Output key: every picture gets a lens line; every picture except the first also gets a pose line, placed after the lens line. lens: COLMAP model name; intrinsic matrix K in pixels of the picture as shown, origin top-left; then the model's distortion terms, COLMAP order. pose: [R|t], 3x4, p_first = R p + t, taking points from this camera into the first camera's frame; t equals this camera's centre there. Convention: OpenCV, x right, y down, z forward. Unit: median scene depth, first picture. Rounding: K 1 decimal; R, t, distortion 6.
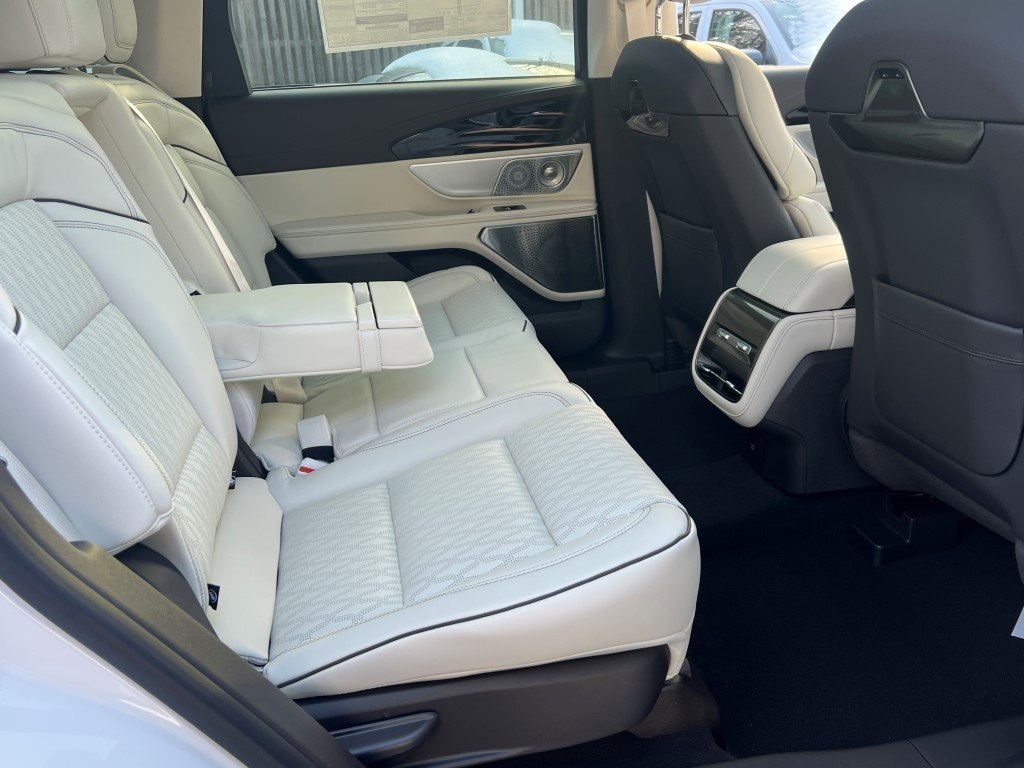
lens RADIAL K [[842.0, 0, 507.8], [0, 842.0, 388.2], [0, 0, 1]] dist [-0.002388, -0.010892]
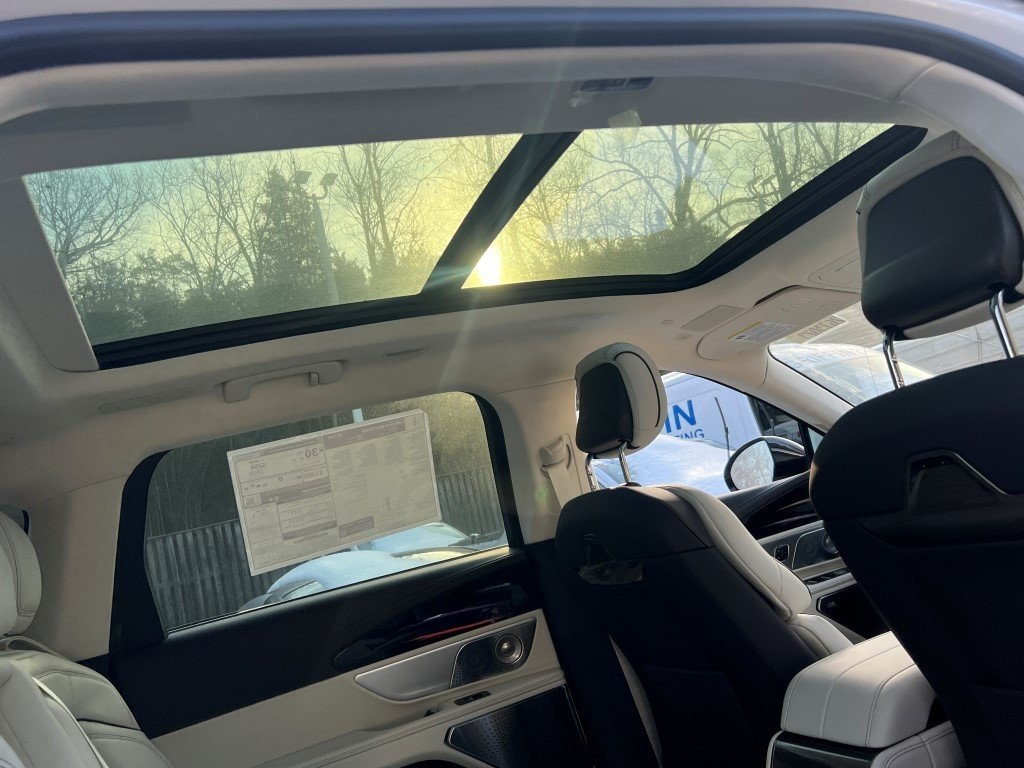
lens RADIAL K [[813.9, 0, 519.6], [0, 813.9, 388.8], [0, 0, 1]] dist [0.070083, -0.019742]
pose [[0.966806, -0.158238, 0.200619, -0.079310], [0.240504, 0.828704, -0.505378, -0.035377], [-0.086284, 0.536852, 0.839253, 0.091797]]
